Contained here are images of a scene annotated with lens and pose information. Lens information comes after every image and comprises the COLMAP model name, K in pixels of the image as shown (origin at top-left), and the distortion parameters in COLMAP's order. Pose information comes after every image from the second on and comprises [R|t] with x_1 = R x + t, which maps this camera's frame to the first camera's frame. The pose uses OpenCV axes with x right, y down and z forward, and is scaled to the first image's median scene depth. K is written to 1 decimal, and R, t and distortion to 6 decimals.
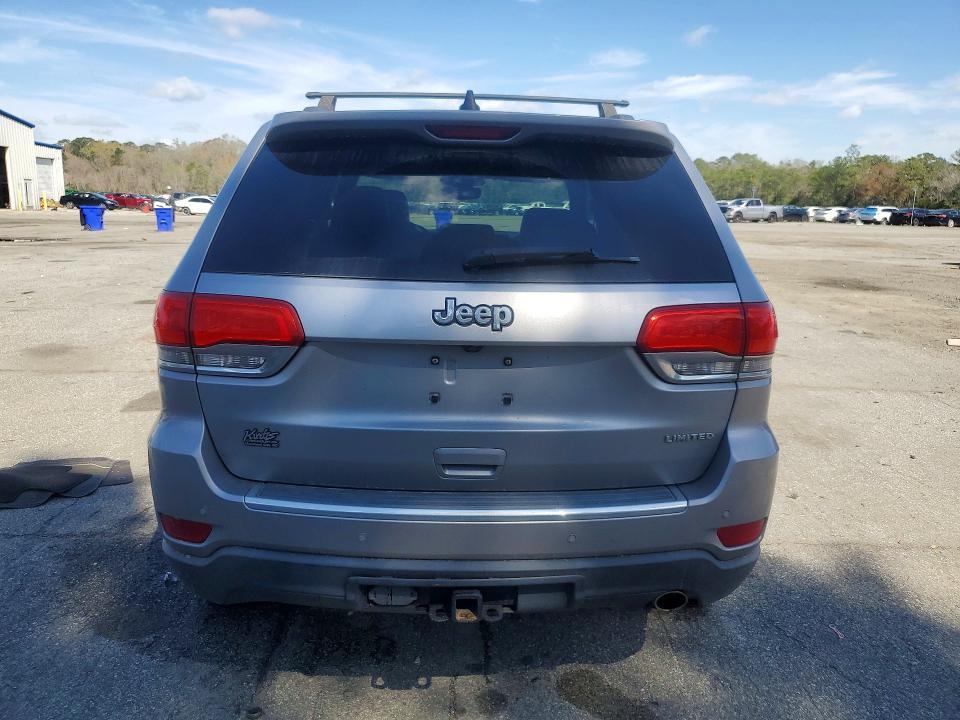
lens RADIAL K [[751.1, 0, 478.4], [0, 751.1, 357.9], [0, 0, 1]] dist [-0.014123, 0.003169]
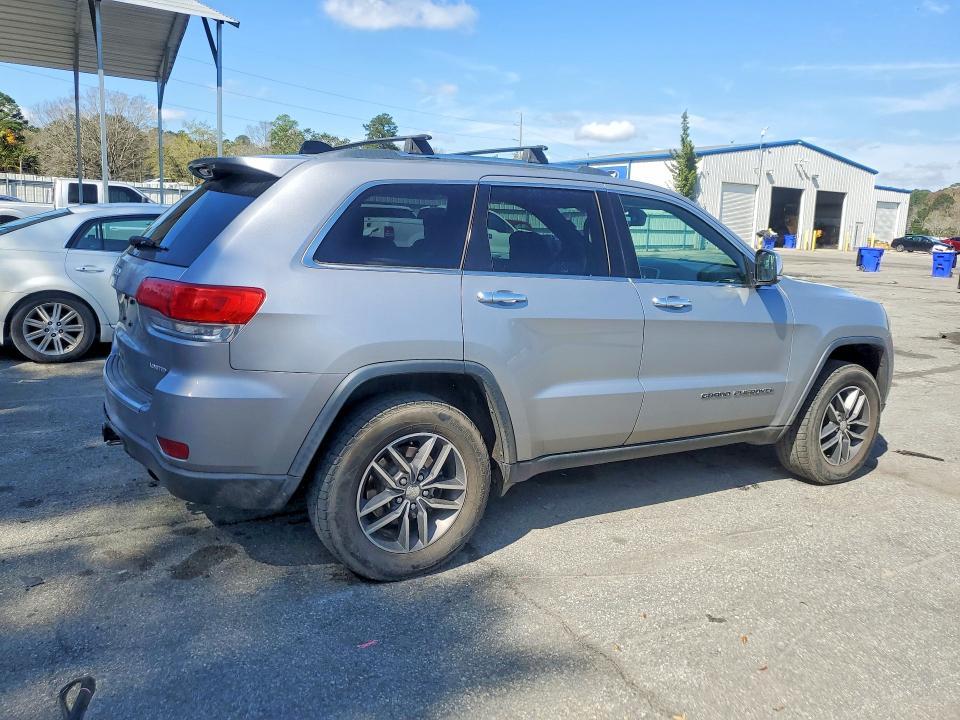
lens RADIAL K [[751.1, 0, 478.5], [0, 751.1, 363.0], [0, 0, 1]] dist [-0.014123, 0.003169]
pose [[0.484326, 0.161107, -0.859926, 0.123234], [-0.204756, 0.976474, 0.067619, -0.008768], [0.850590, 0.143325, 0.505920, 0.052283]]
